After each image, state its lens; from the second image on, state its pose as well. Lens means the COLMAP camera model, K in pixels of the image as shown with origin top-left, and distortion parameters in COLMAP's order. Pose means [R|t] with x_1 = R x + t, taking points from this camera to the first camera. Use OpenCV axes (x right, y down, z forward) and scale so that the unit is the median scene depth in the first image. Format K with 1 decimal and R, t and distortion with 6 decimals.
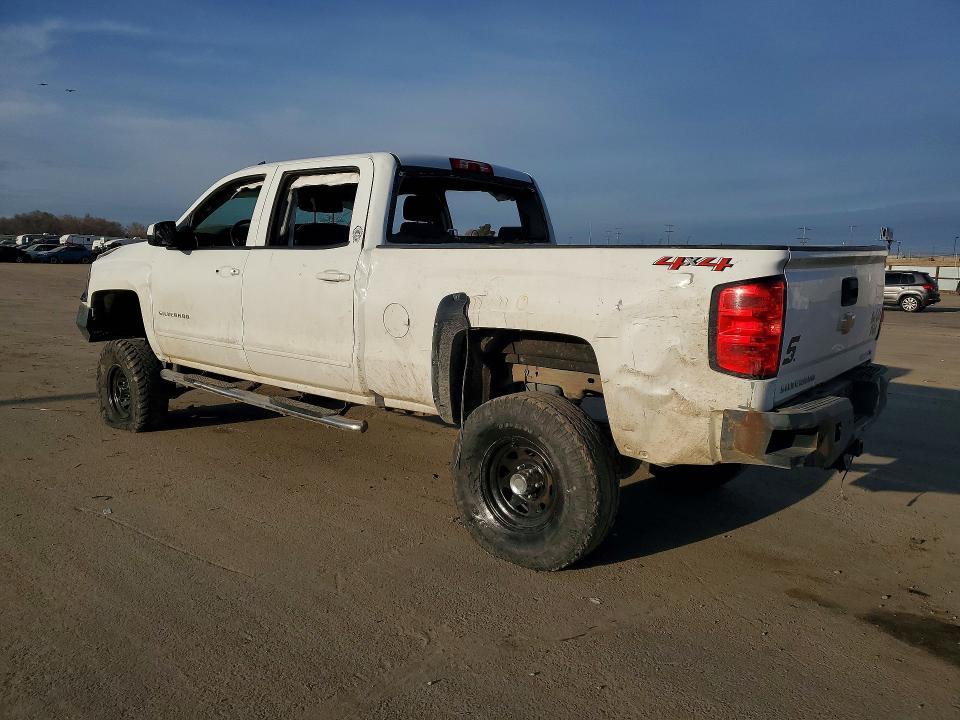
lens RADIAL K [[718.8, 0, 480.0], [0, 718.8, 360.0], [0, 0, 1]] dist [0.022338, -0.002252]
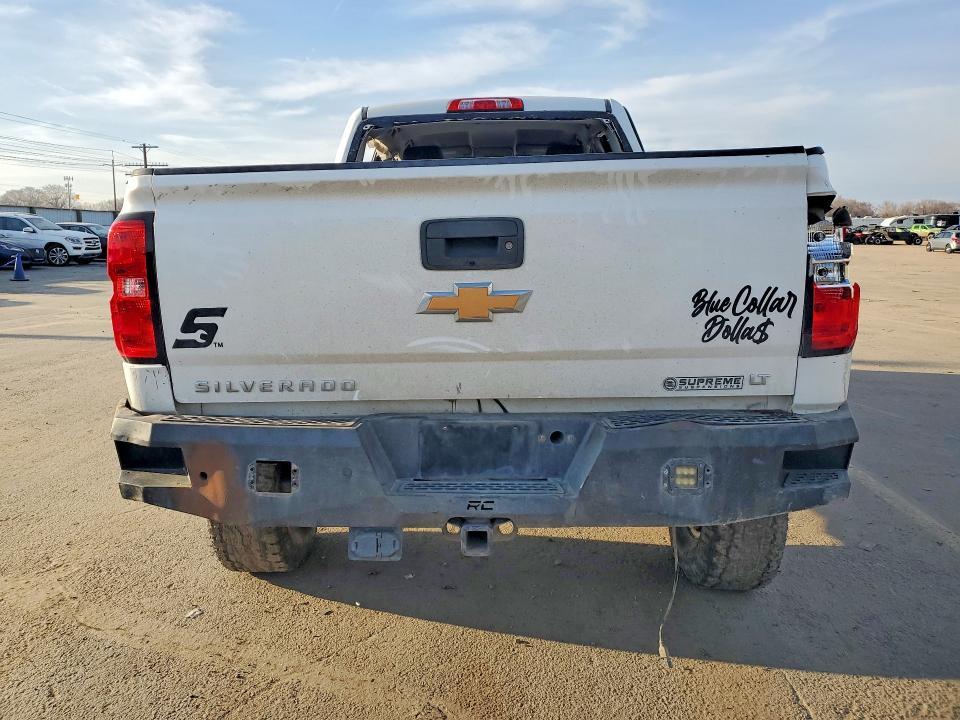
lens RADIAL K [[718.8, 0, 480.0], [0, 718.8, 360.0], [0, 0, 1]] dist [0.022338, -0.002252]
pose [[0.581143, 0.119458, -0.804986, 0.966294], [-0.099318, 0.992184, 0.075538, -0.051973], [0.807718, 0.036051, 0.588465, 0.717072]]
